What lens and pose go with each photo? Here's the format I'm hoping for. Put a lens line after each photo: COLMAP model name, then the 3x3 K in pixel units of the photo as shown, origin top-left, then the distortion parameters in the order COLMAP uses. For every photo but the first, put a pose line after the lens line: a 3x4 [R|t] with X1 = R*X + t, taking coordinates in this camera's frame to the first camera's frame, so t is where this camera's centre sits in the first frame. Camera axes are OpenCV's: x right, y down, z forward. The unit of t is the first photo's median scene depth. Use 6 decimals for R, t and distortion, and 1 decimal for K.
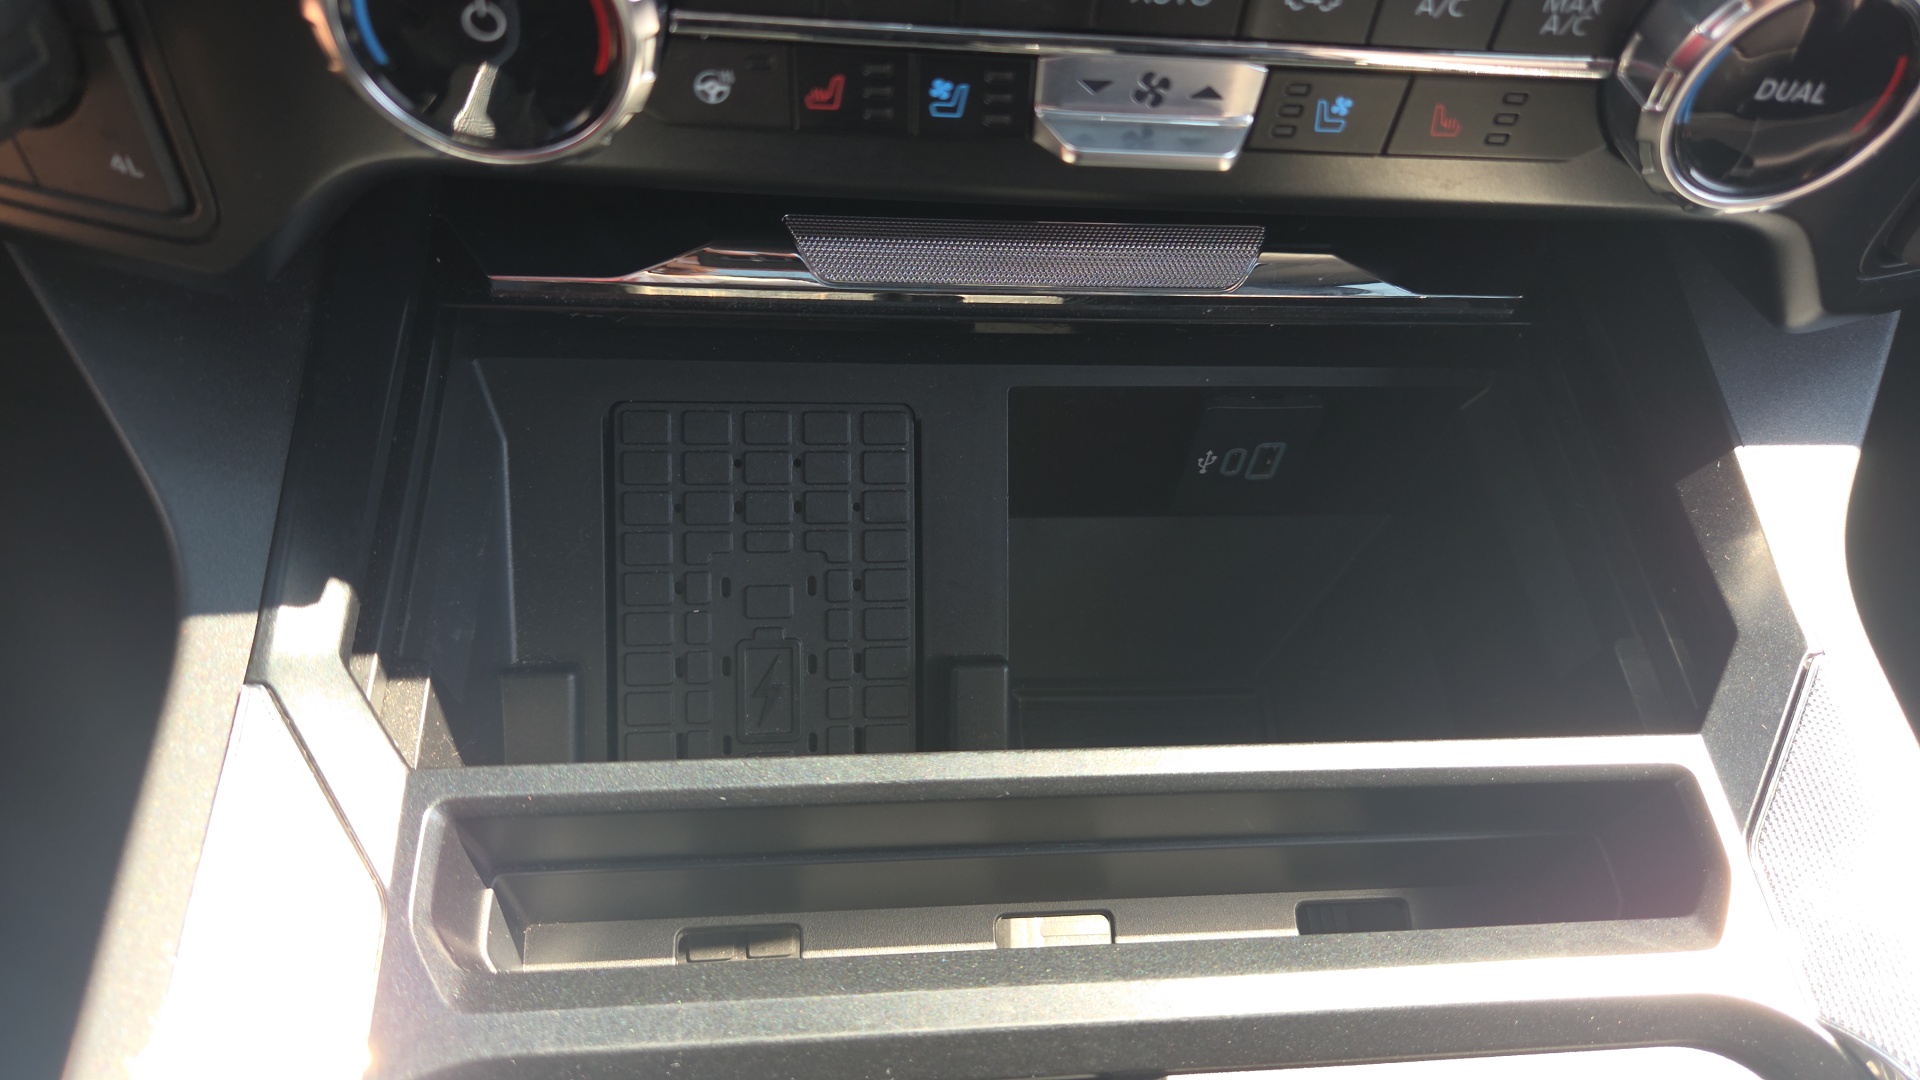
lens RADIAL K [[1372.9, 0, 951.4], [0, 1372.9, 543.1], [0, 0, 1]] dist [0.005938, -0.001444]
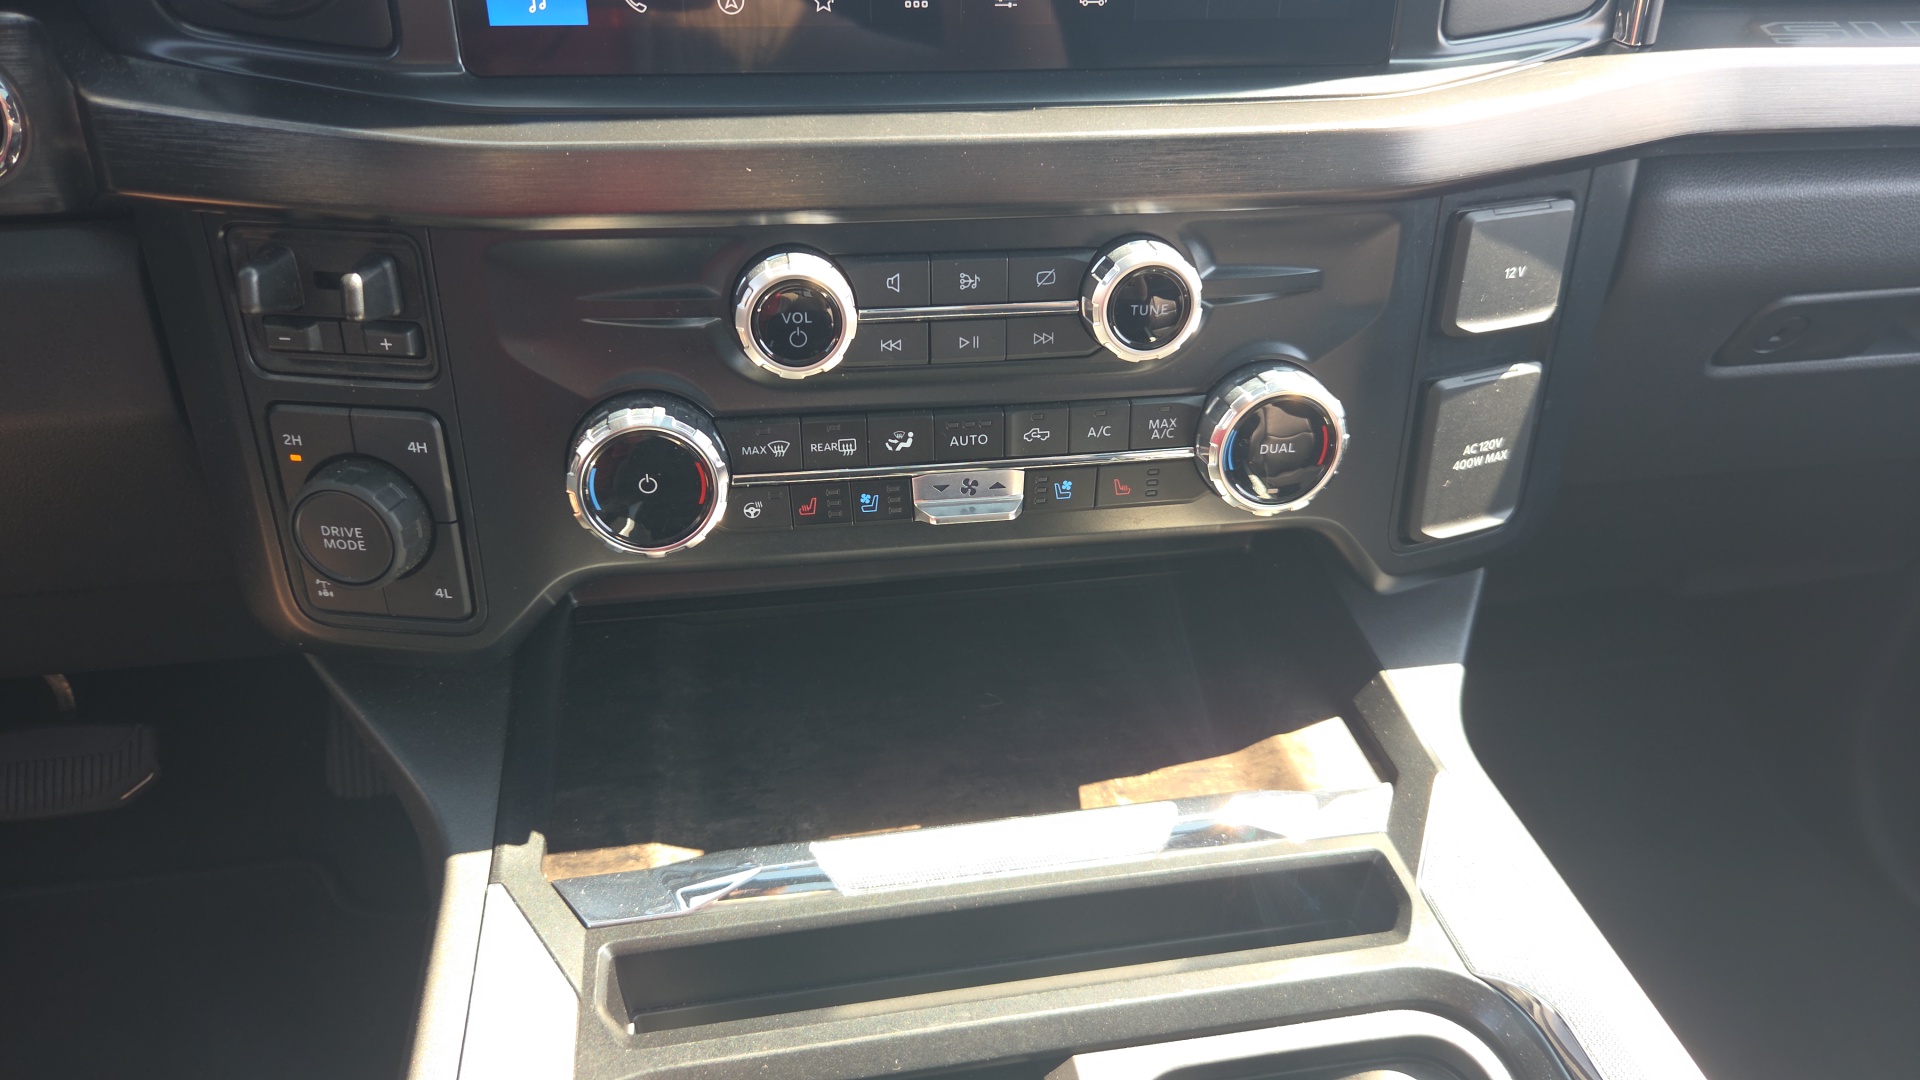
lens RADIAL K [[1288.5, 0, 959.3], [0, 1288.5, 483.5], [0, 0, 1]] dist [0.025380, -0.002074]
pose [[0.991068, -0.122327, 0.053105, 0.029899], [0.133272, 0.894305, -0.427151, 0.451027], [0.004760, 0.430413, 0.902619, -0.679035]]
